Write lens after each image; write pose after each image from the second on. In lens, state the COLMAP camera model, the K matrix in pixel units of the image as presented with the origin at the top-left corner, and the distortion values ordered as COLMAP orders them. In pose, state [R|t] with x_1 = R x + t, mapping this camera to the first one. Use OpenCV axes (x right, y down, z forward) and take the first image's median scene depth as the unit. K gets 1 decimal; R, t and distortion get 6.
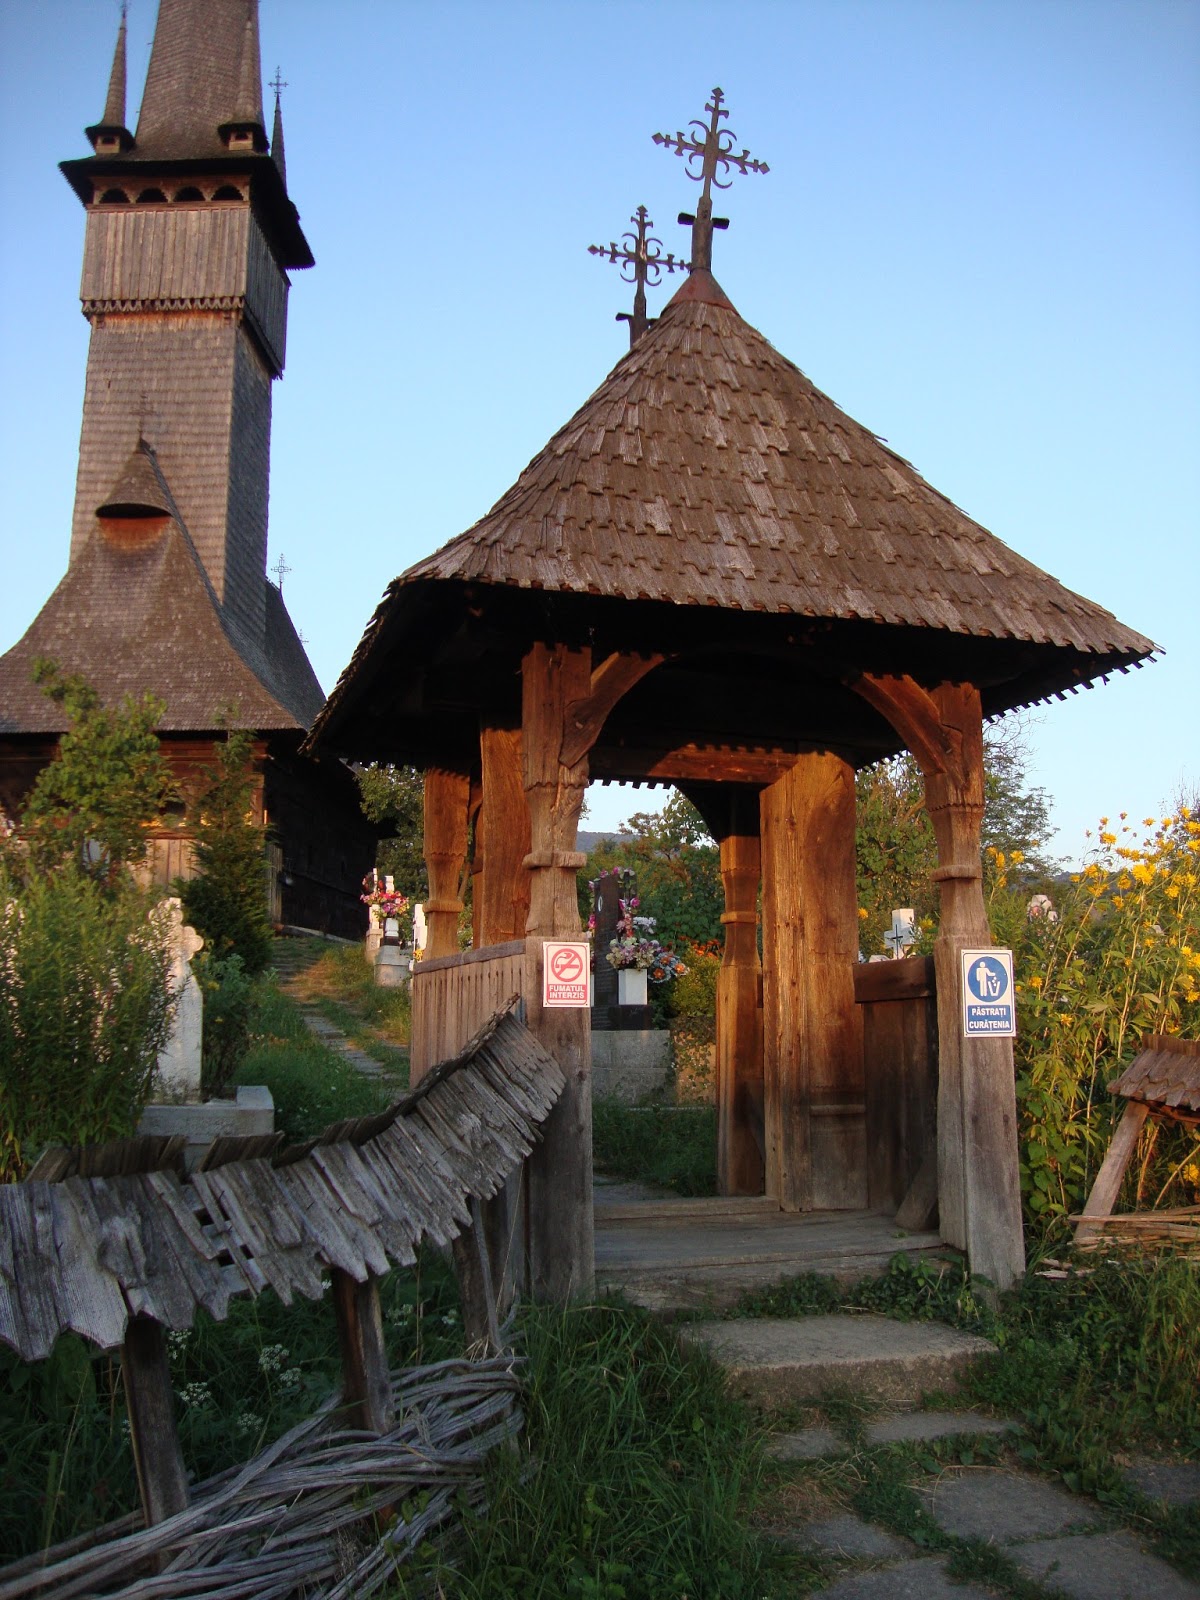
lens RADIAL K [[1406.8, 0, 600.0], [0, 1406.8, 800.0], [0, 0, 1]] dist [-0.214311, 0.207741]
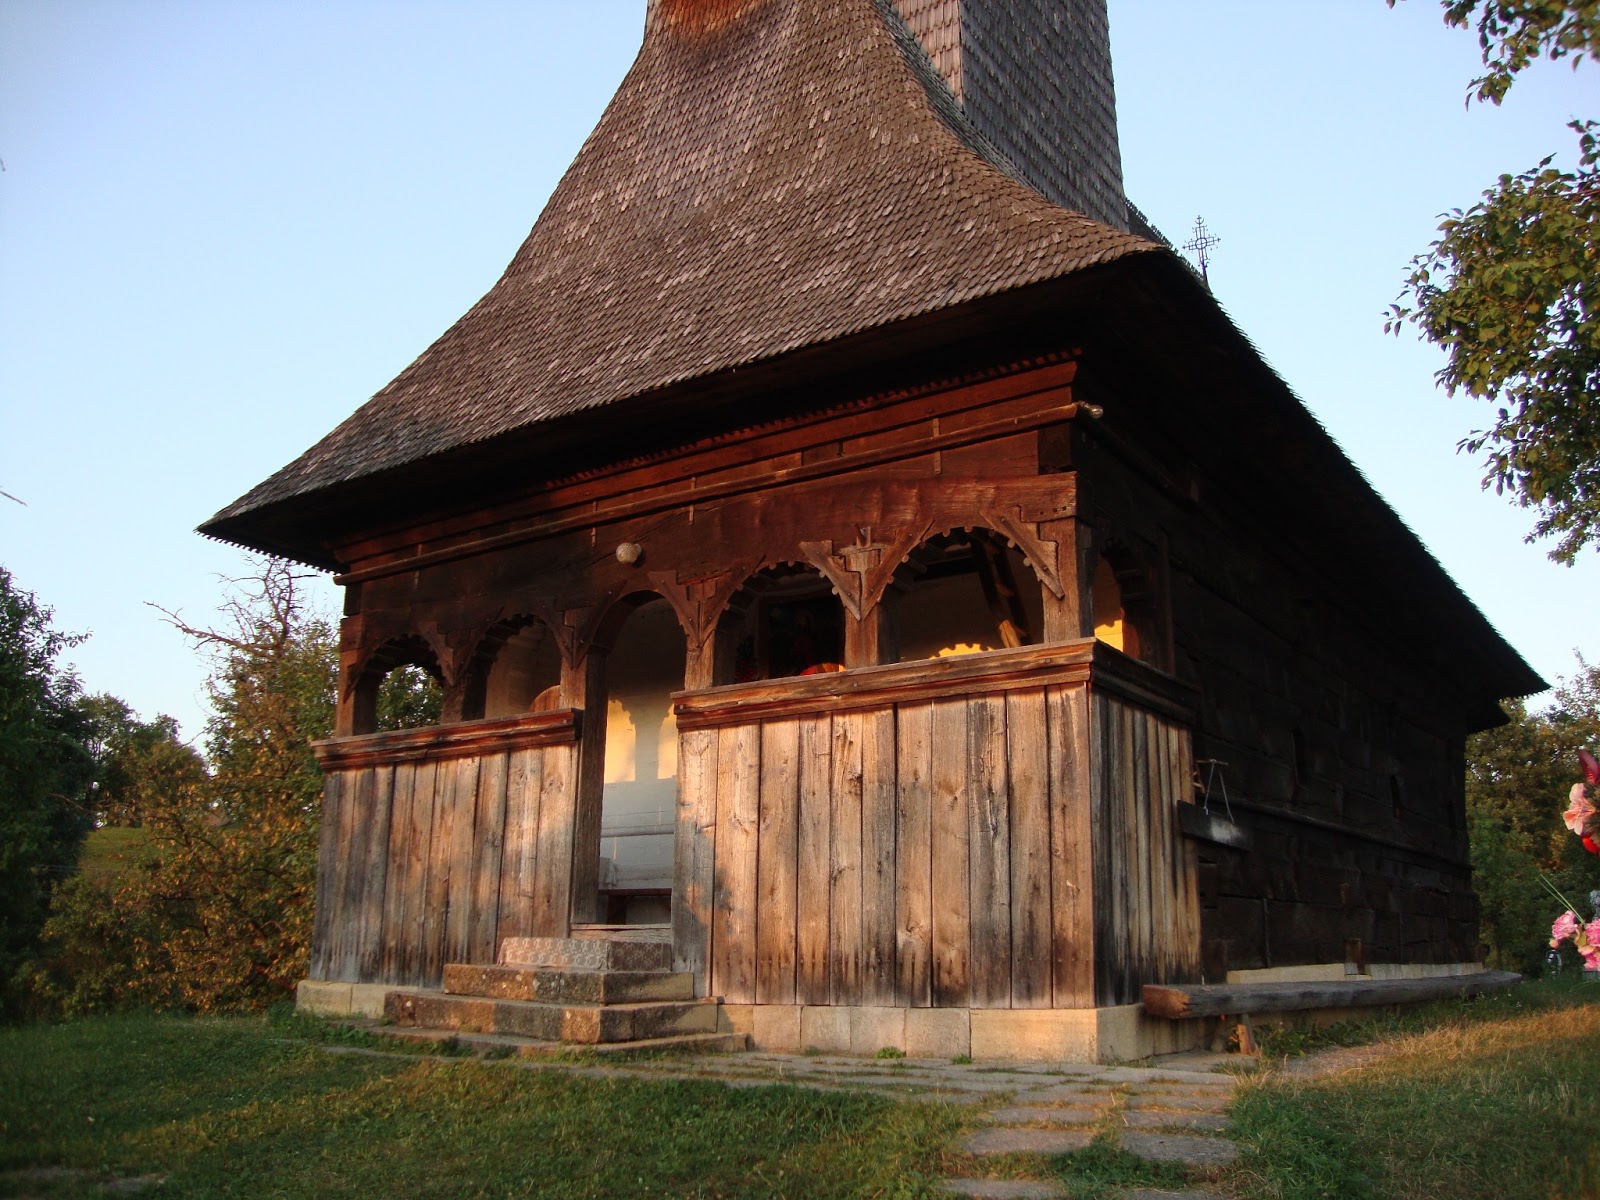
lens RADIAL K [[1406.8, 0, 796.8], [0, 1406.8, 600.7], [0, 0, 1]] dist [-0.214311, 0.207741]
pose [[0.830217, -0.128525, -0.542421, -0.123098], [0.070930, 0.989505, -0.125895, 0.037548], [0.552909, 0.066046, 0.830620, 0.661789]]
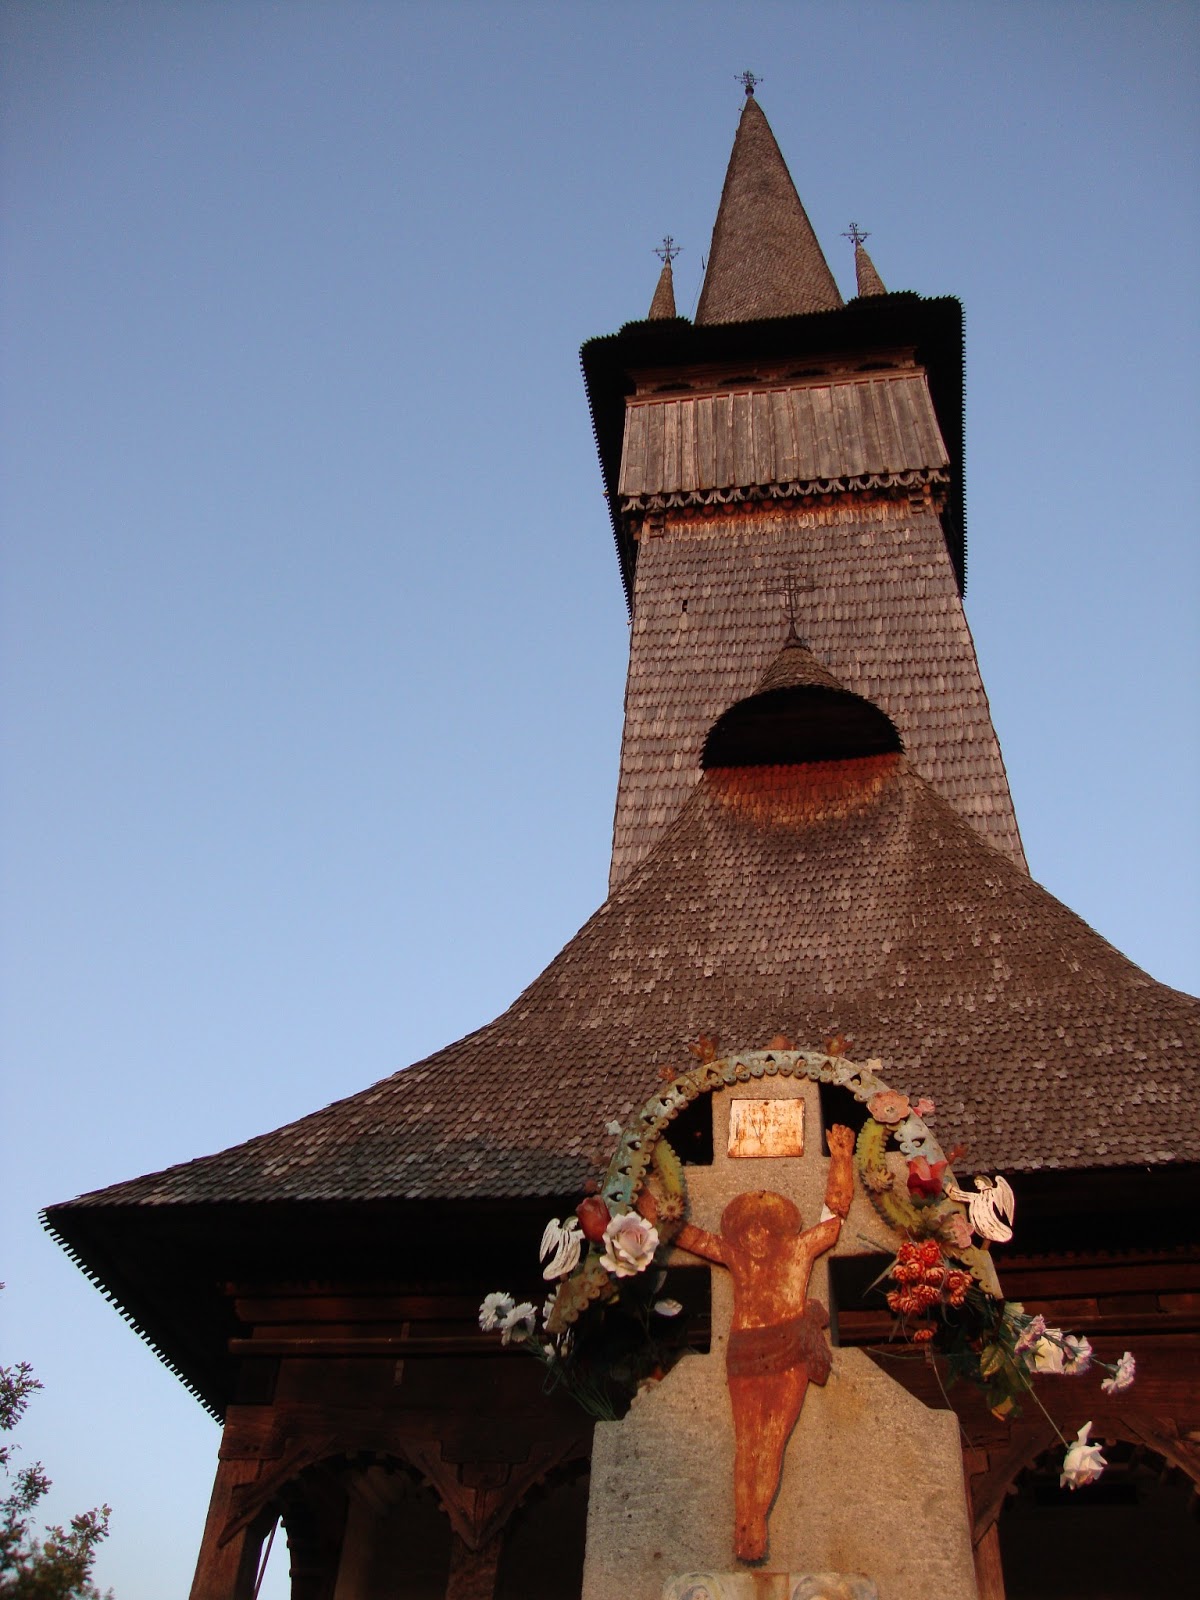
lens RADIAL K [[1406.8, 0, 600.0], [0, 1406.8, 800.0], [0, 0, 1]] dist [-0.214311, 0.207741]
pose [[0.986185, -0.068925, -0.150630, -0.327496], [-0.036744, 0.795654, -0.604636, 0.042952], [0.161524, 0.601817, 0.782129, 0.664389]]
